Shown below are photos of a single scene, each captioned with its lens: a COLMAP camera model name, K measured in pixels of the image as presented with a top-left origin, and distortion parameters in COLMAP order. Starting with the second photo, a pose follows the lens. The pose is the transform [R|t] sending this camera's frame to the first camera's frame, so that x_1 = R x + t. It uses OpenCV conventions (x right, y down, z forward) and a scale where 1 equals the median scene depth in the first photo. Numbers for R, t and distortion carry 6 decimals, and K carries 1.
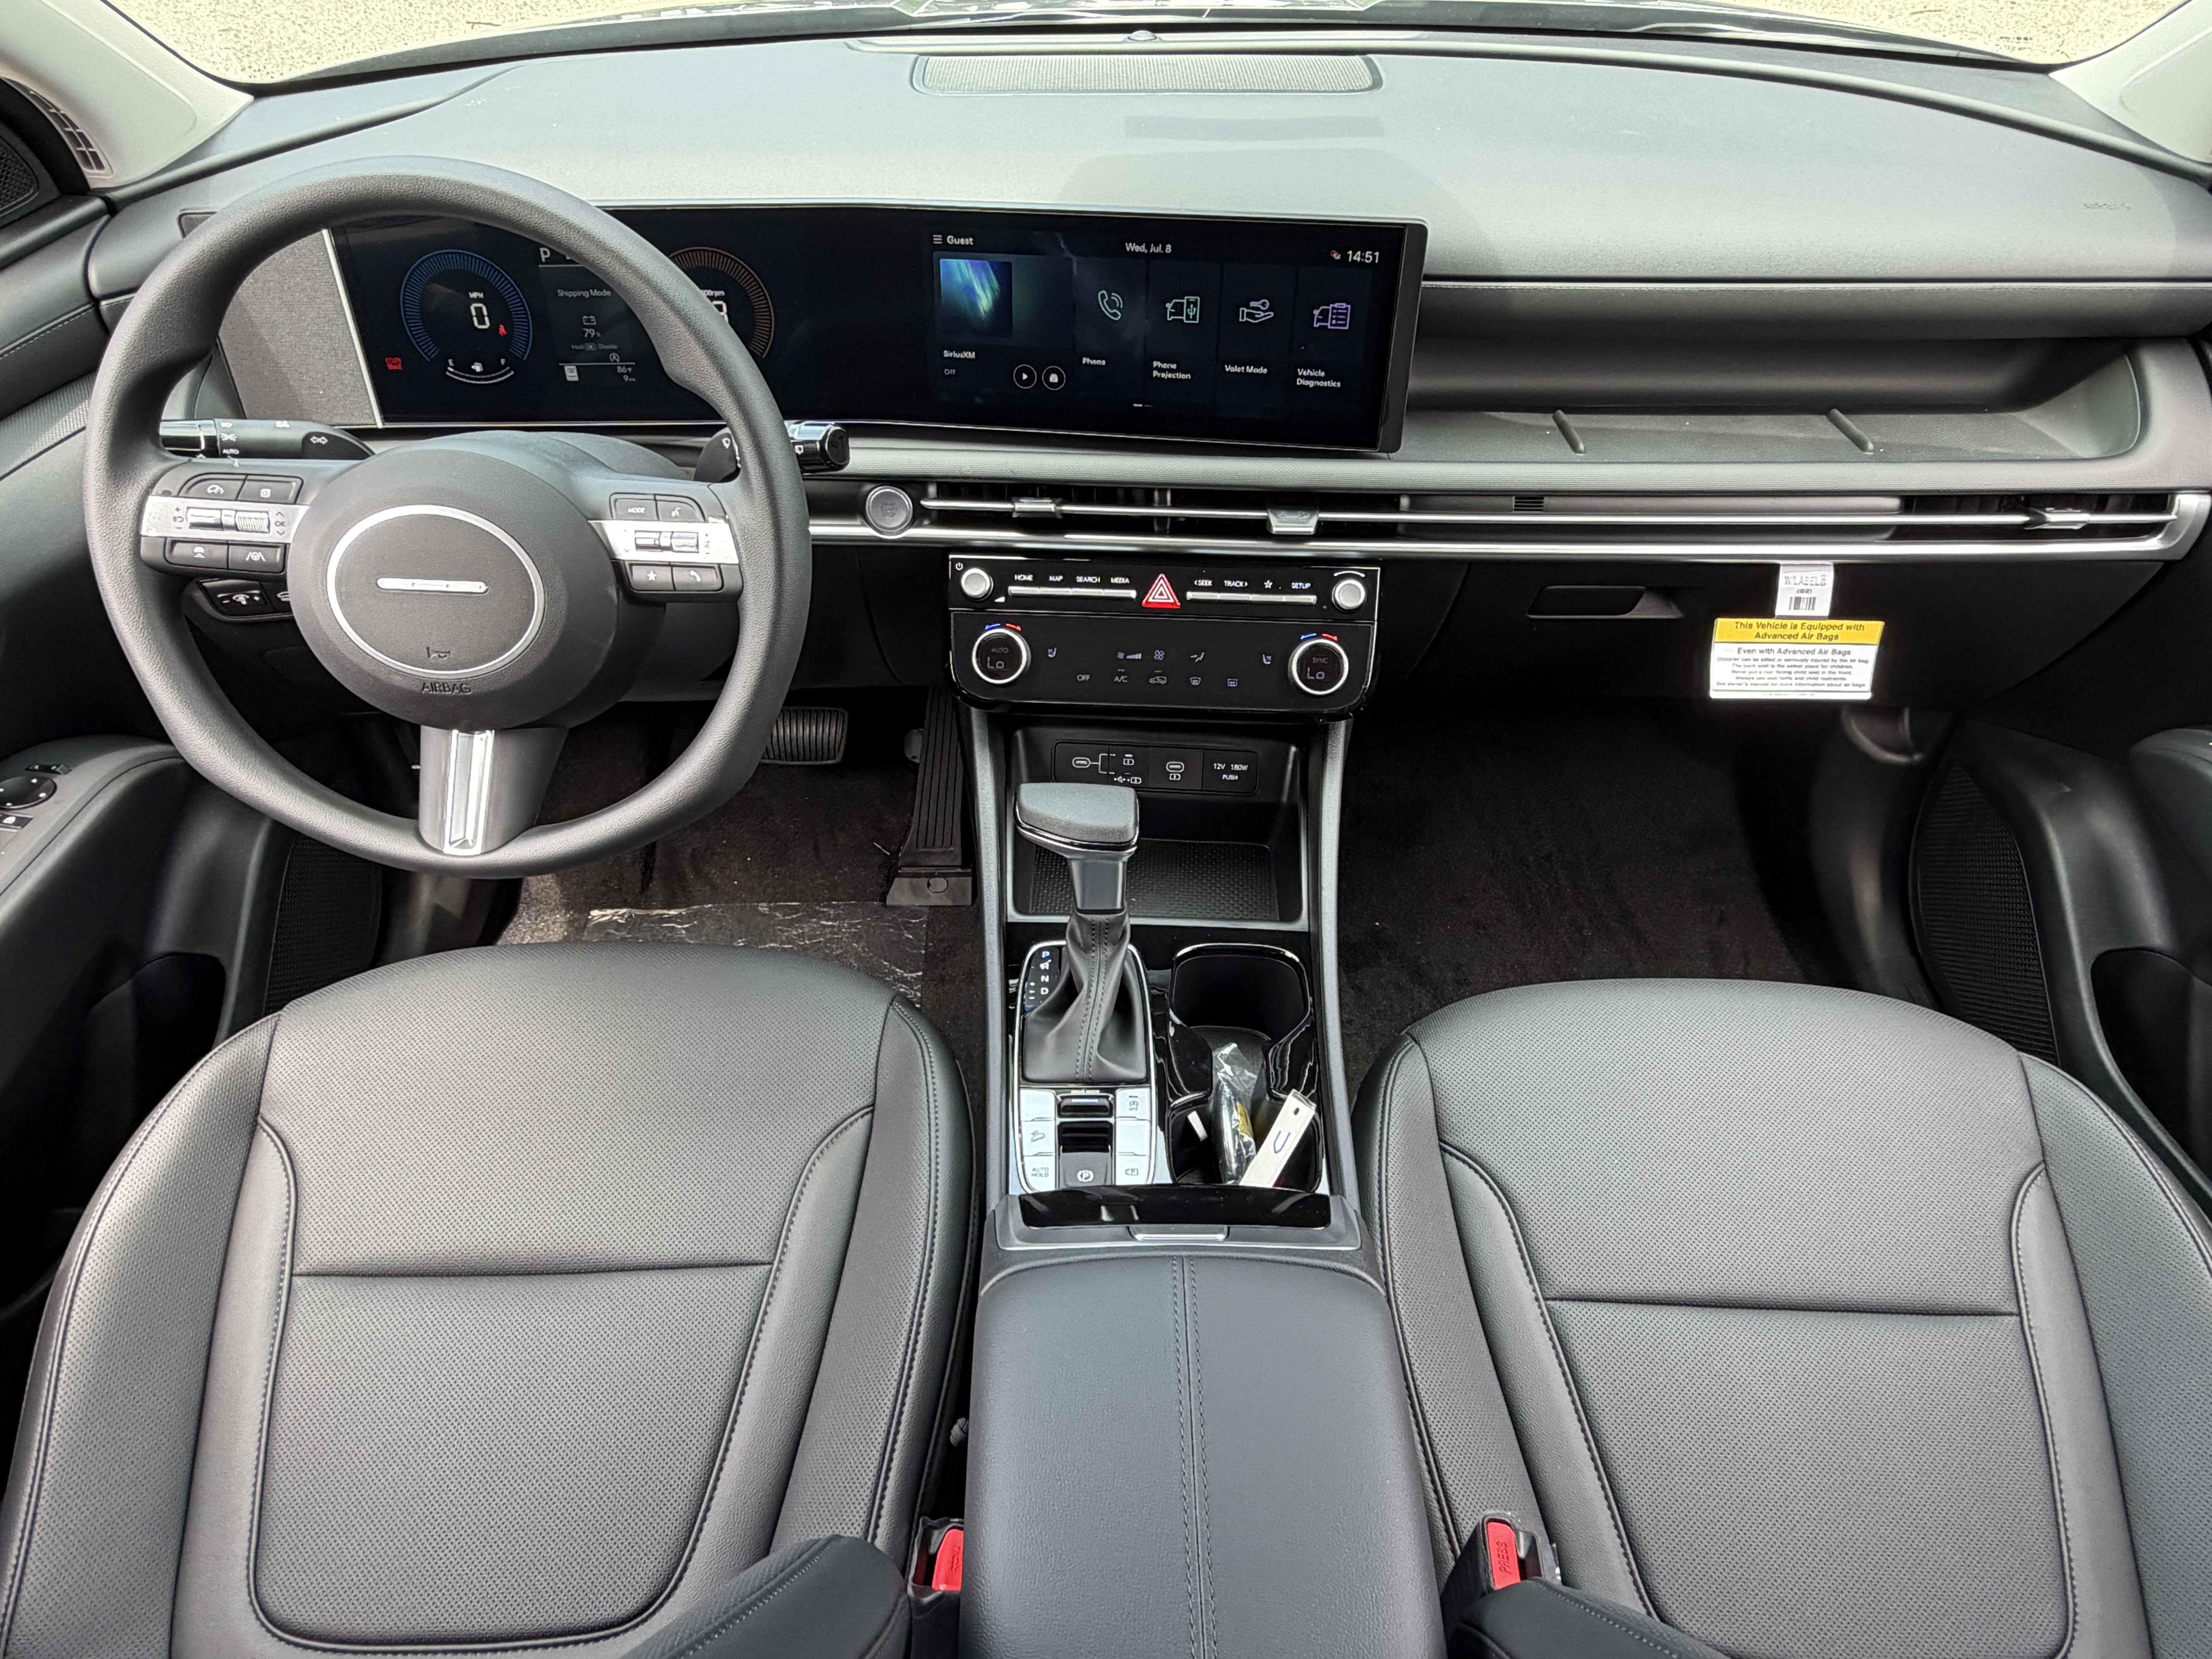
lens RADIAL K [[1398.7, 0, 1082.0], [0, 1398.7, 826.3], [0, 0, 1]] dist [-0.000591, -0.000353]
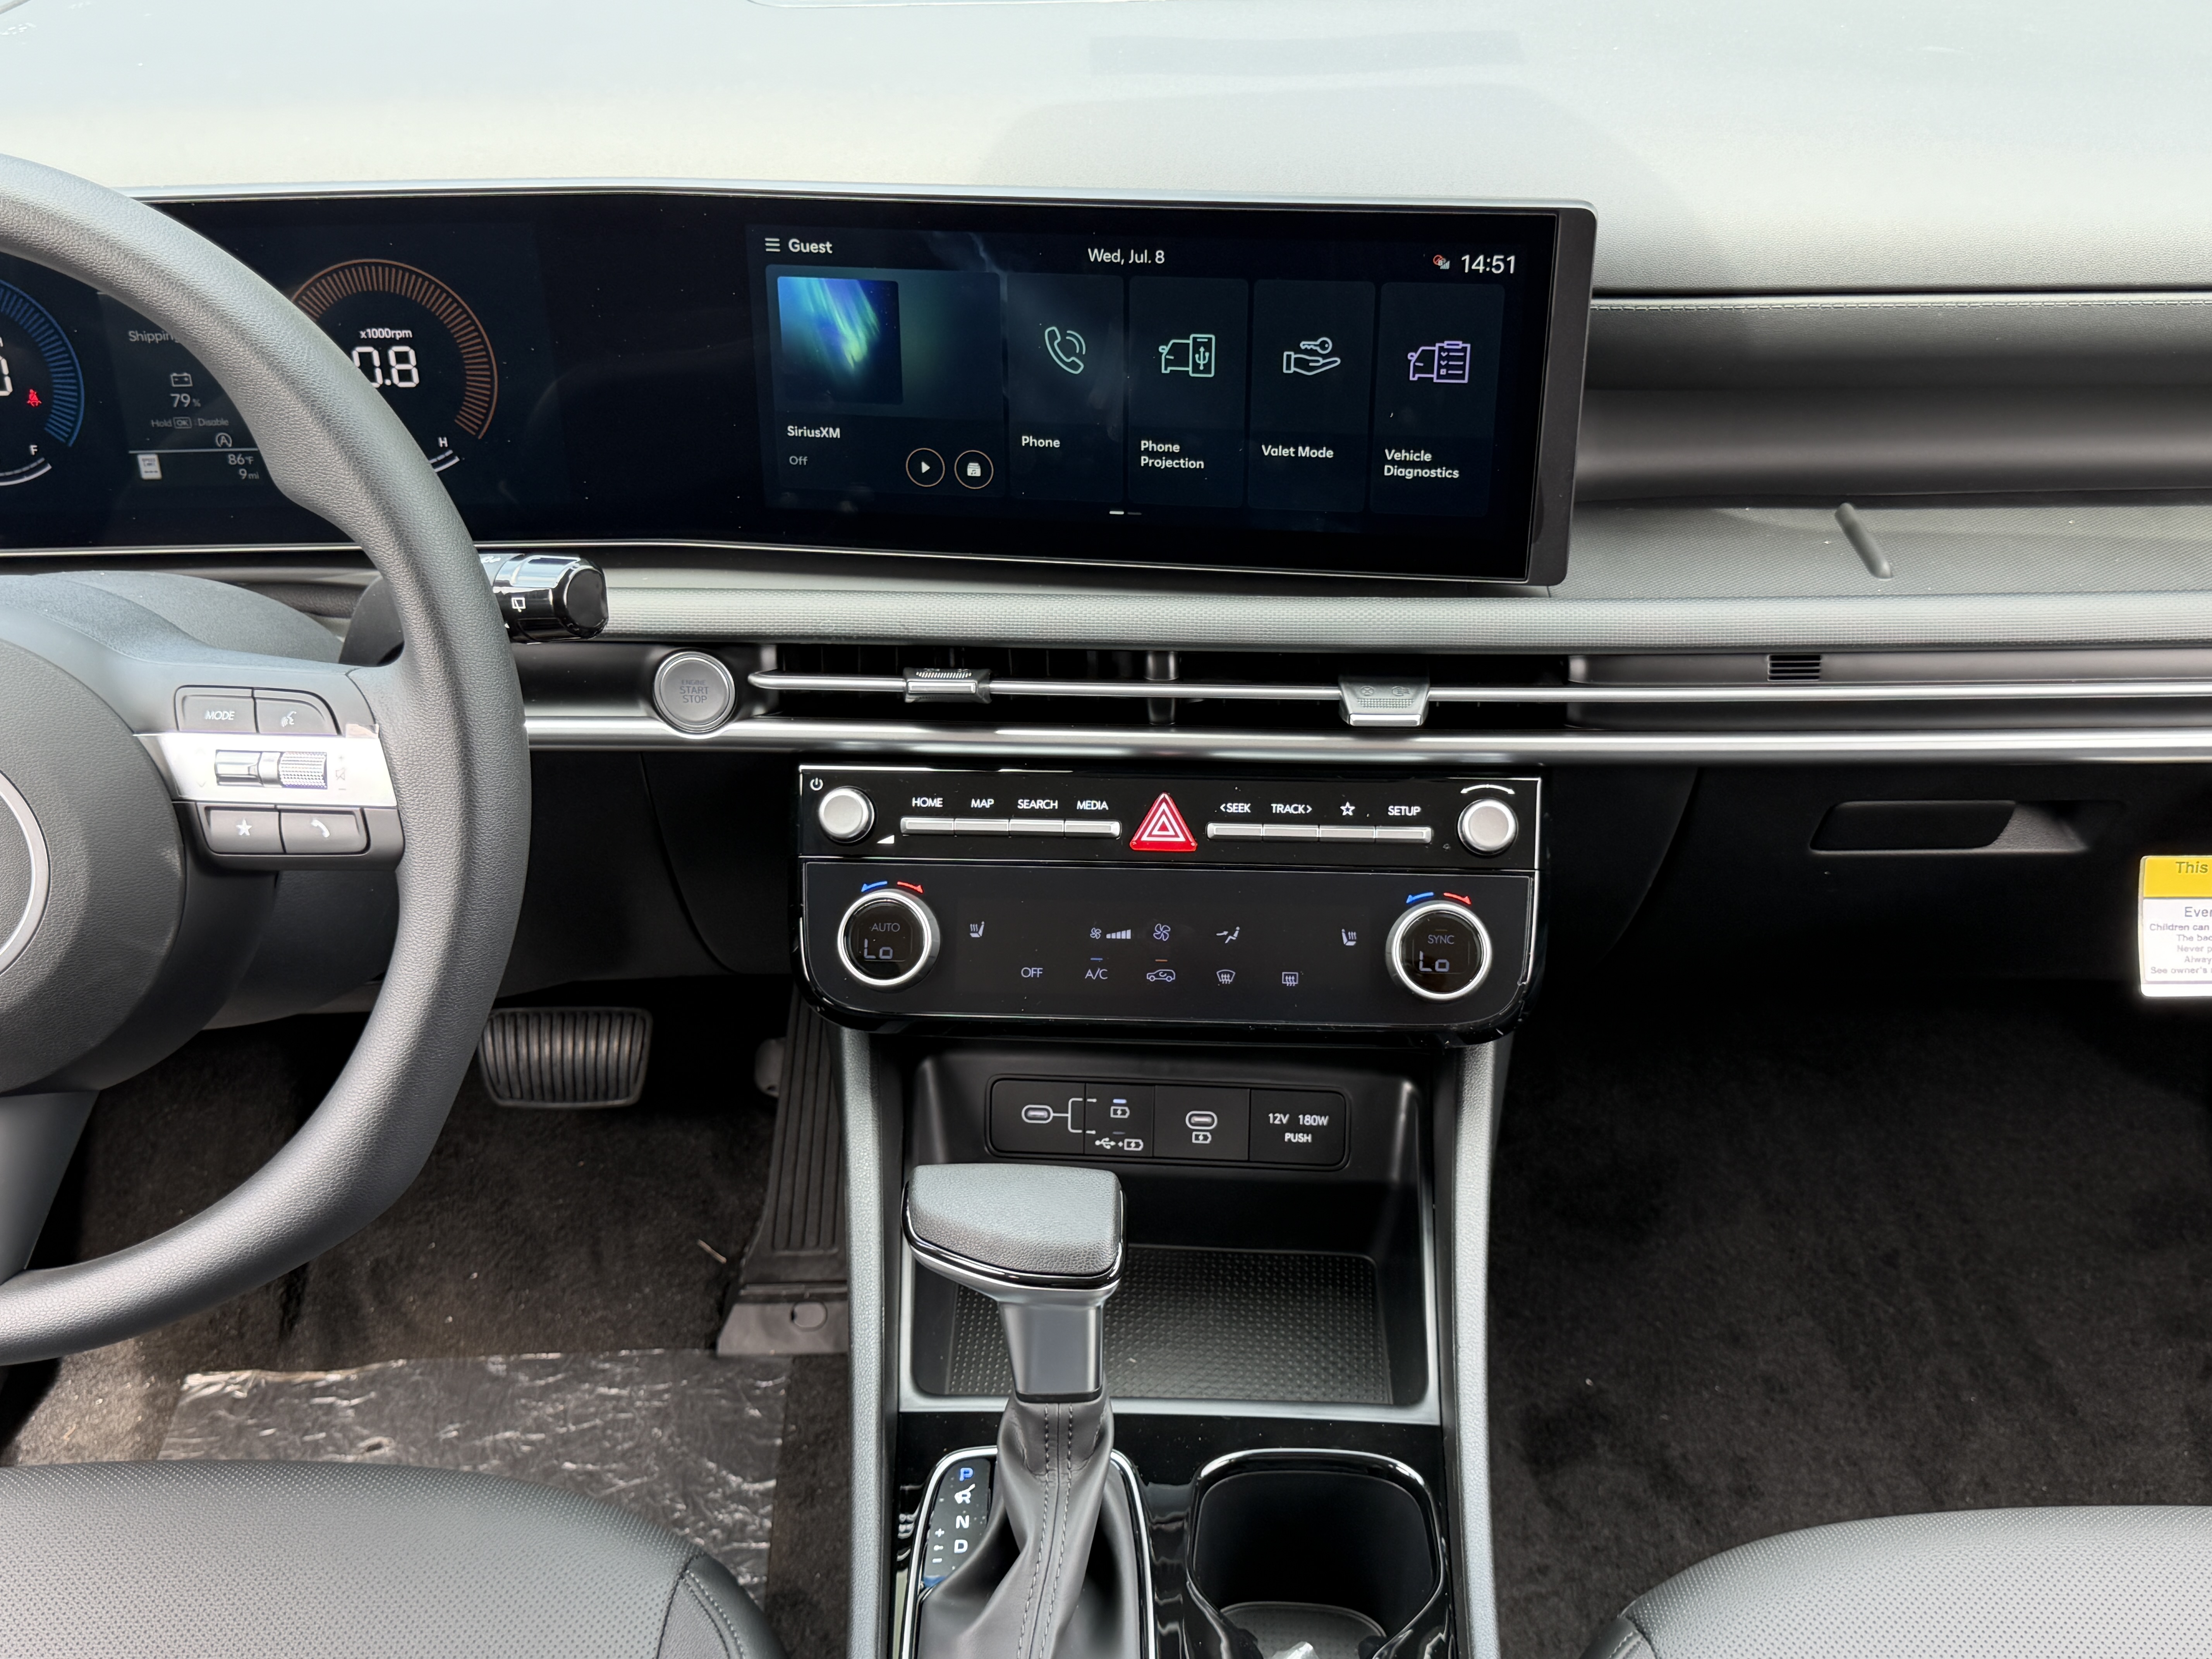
lens RADIAL K [[2375.3, 0, 1097.8], [0, 2375.3, 844.6], [0, 0, 1]] dist [0.094550, 0.000000]
pose [[0.999893, -0.012893, -0.006929, 0.036795], [0.011876, 0.991328, -0.130872, -0.031346], [0.008556, 0.130776, 0.991375, 0.025577]]
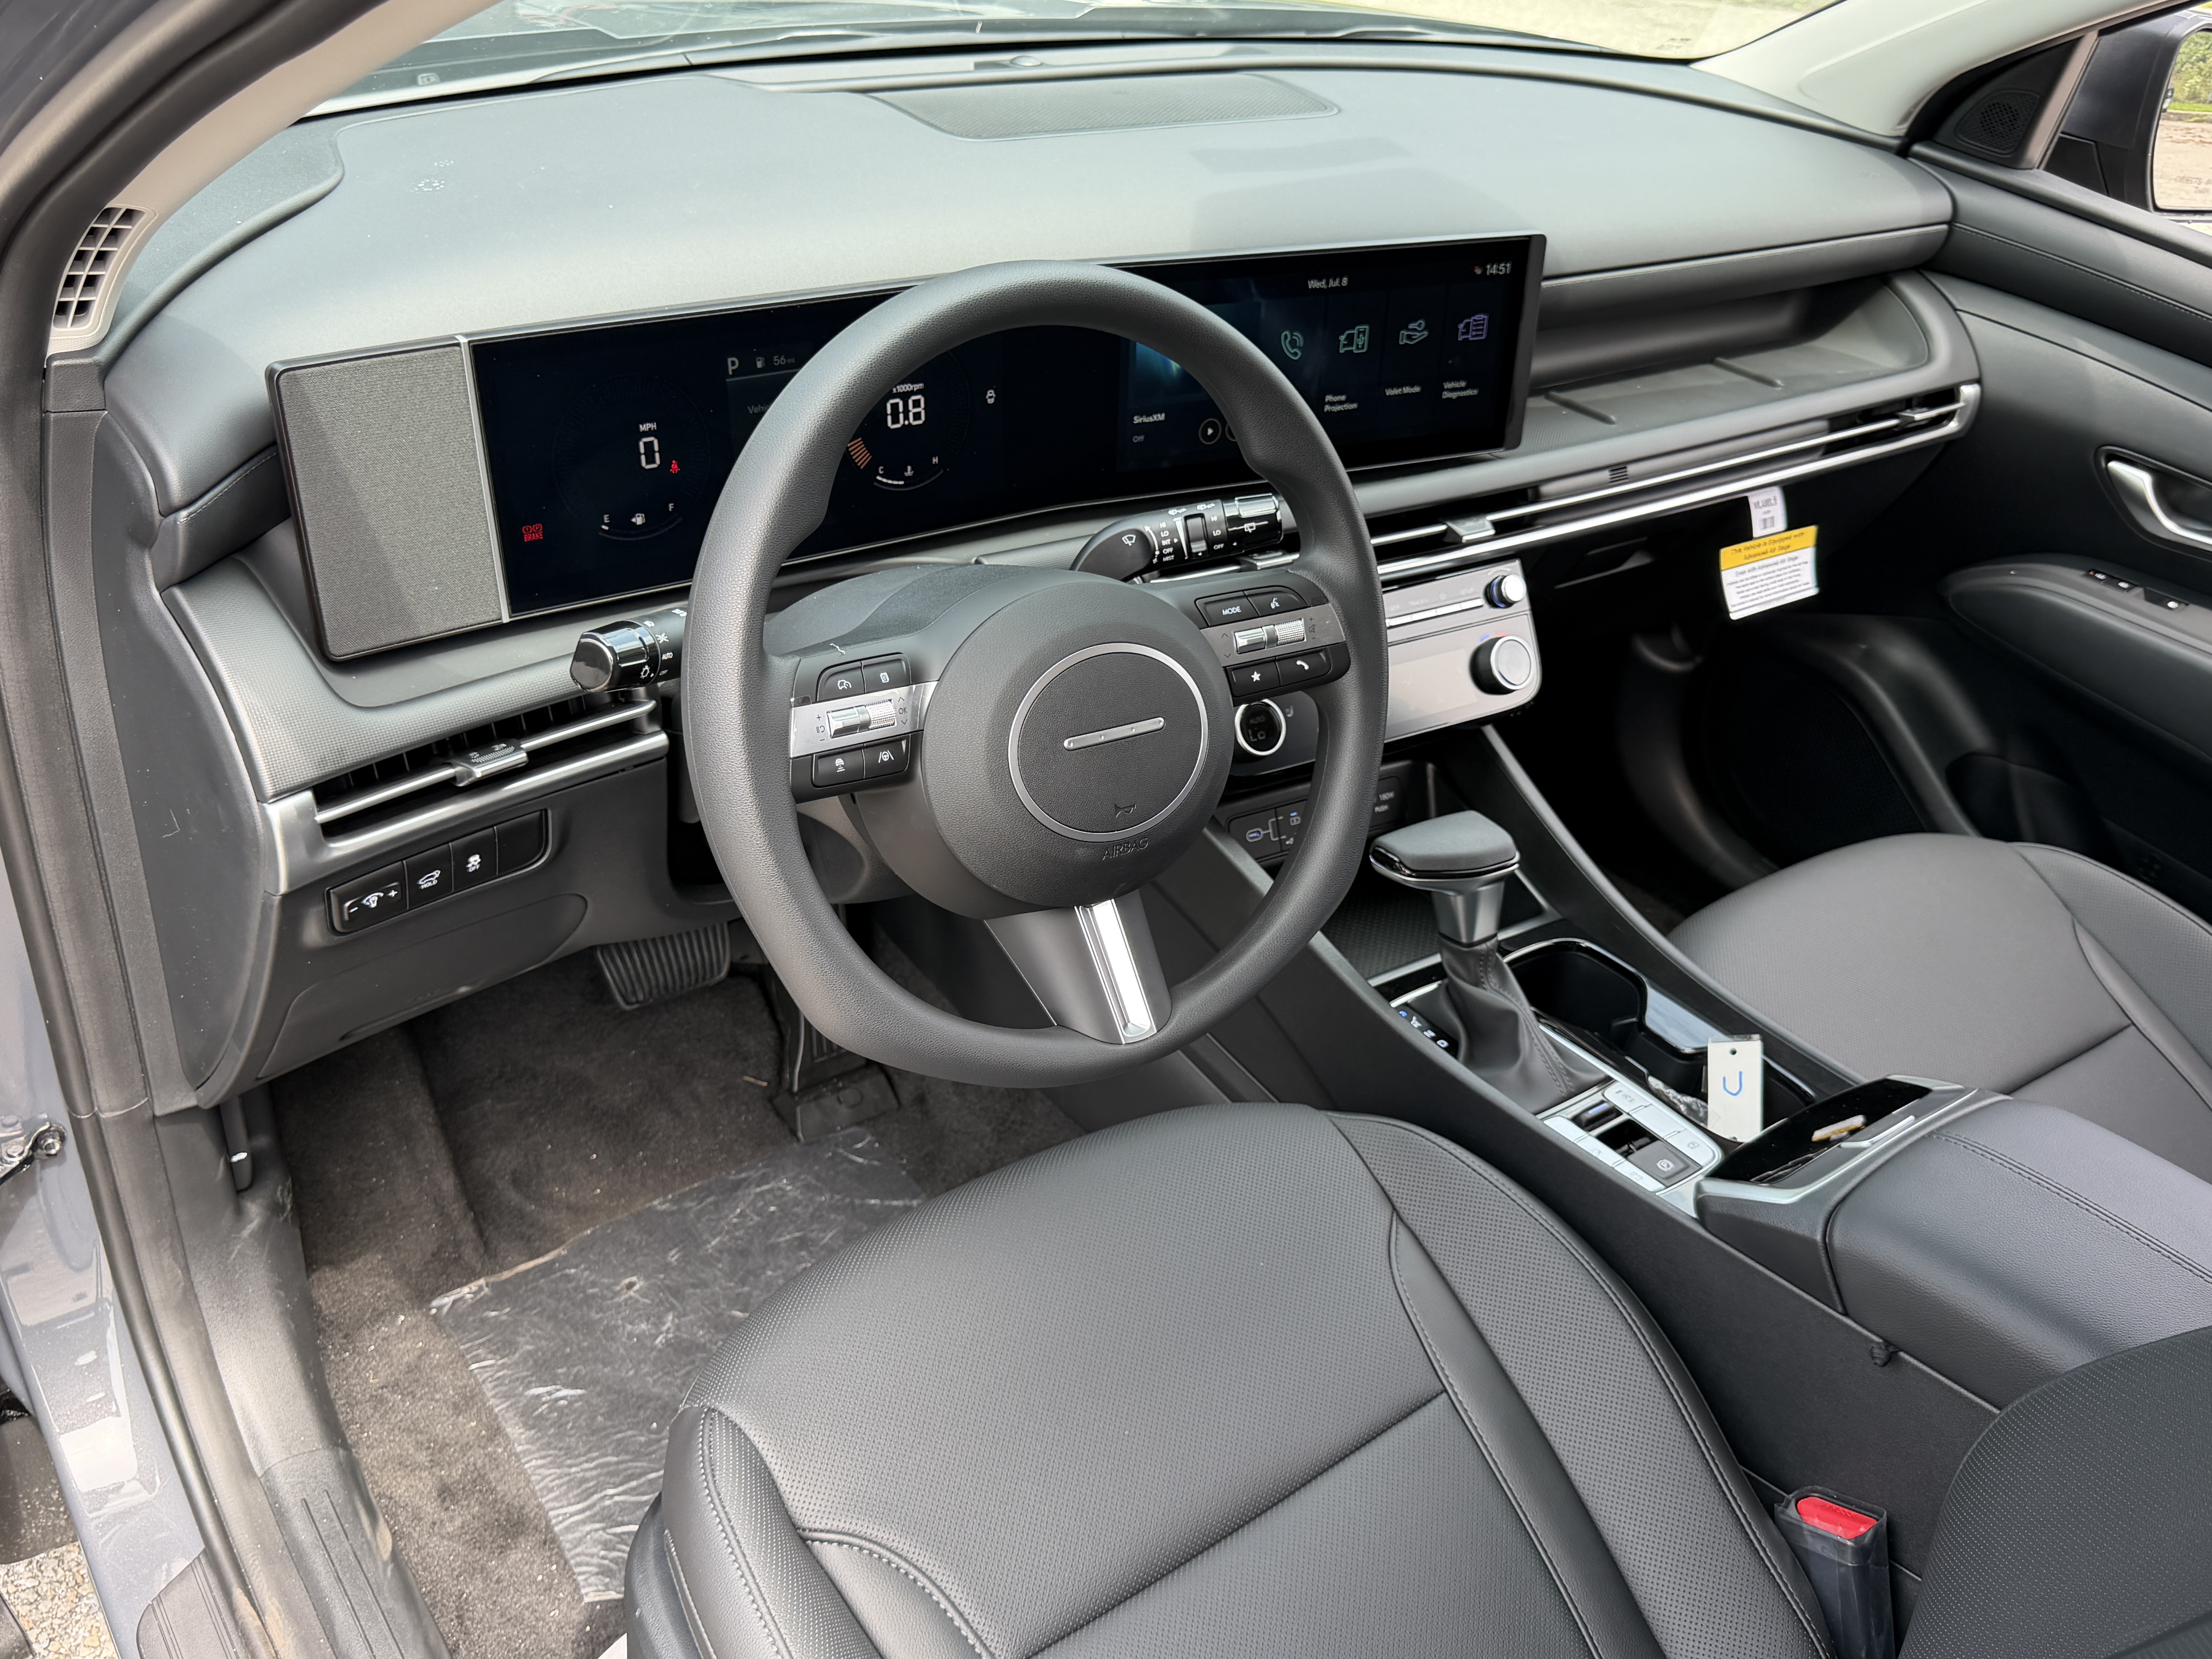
lens RADIAL K [[1889.7, 0, 1109.1], [0, 1889.7, 848.2], [0, 0, 1]] dist [0.106515, -0.030227]
pose [[0.792738, -0.261060, 0.550831, -0.863726], [0.307841, 0.951405, 0.007872, -0.087207], [-0.526118, 0.163328, 0.834580, 0.022169]]
